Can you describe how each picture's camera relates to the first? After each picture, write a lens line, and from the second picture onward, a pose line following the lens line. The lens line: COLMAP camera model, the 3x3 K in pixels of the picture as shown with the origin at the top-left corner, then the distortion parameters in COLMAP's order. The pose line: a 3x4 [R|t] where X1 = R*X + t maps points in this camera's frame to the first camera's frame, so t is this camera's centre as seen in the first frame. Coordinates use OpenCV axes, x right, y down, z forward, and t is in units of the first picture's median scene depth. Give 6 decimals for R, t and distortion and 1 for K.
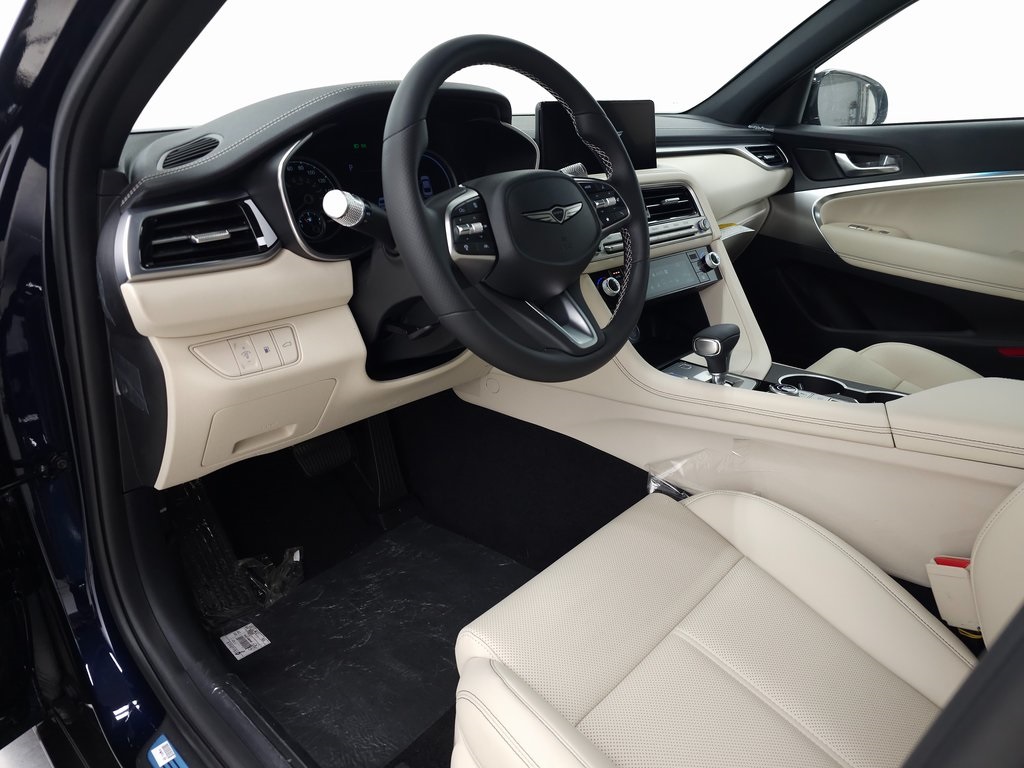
lens RADIAL K [[685.4, 0, 535.9], [0, 685.4, 383.2], [0, 0, 1]] dist [0.053944, -0.039473]
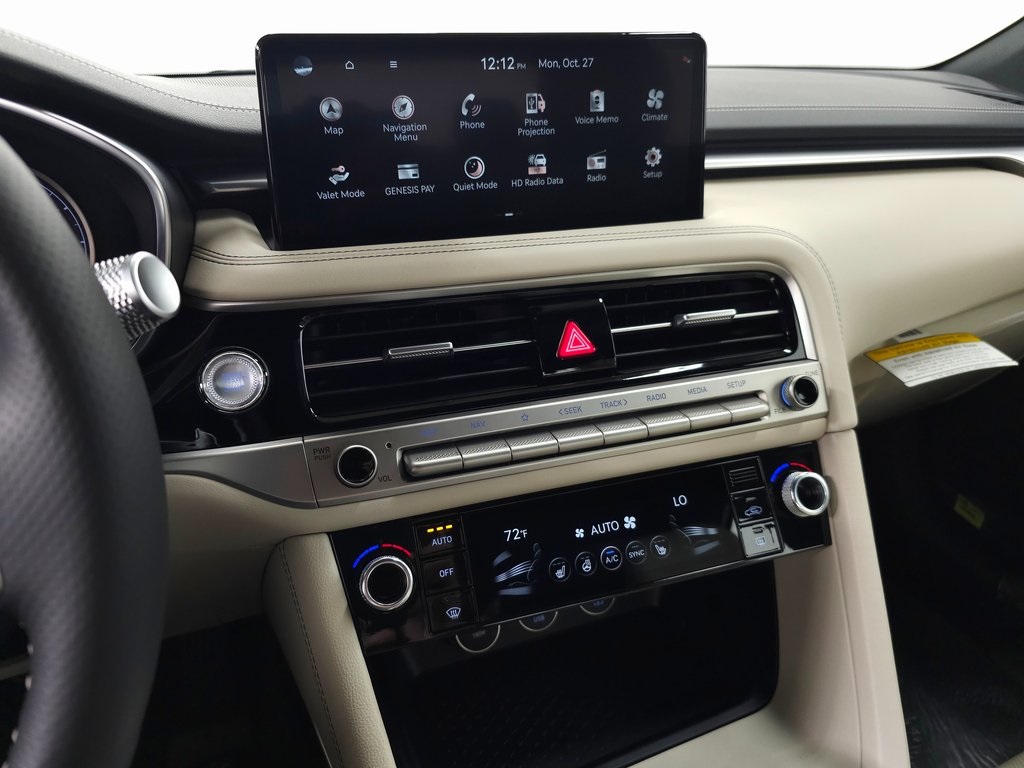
lens RADIAL K [[691.4, 0, 506.2], [0, 691.4, 382.9], [0, 0, 1]] dist [0.063244, -0.066701]
pose [[0.910580, 0.175152, -0.374388, 0.243628], [-0.155252, 0.984388, 0.082930, -0.244334], [0.383068, -0.017390, 0.923556, 0.620038]]
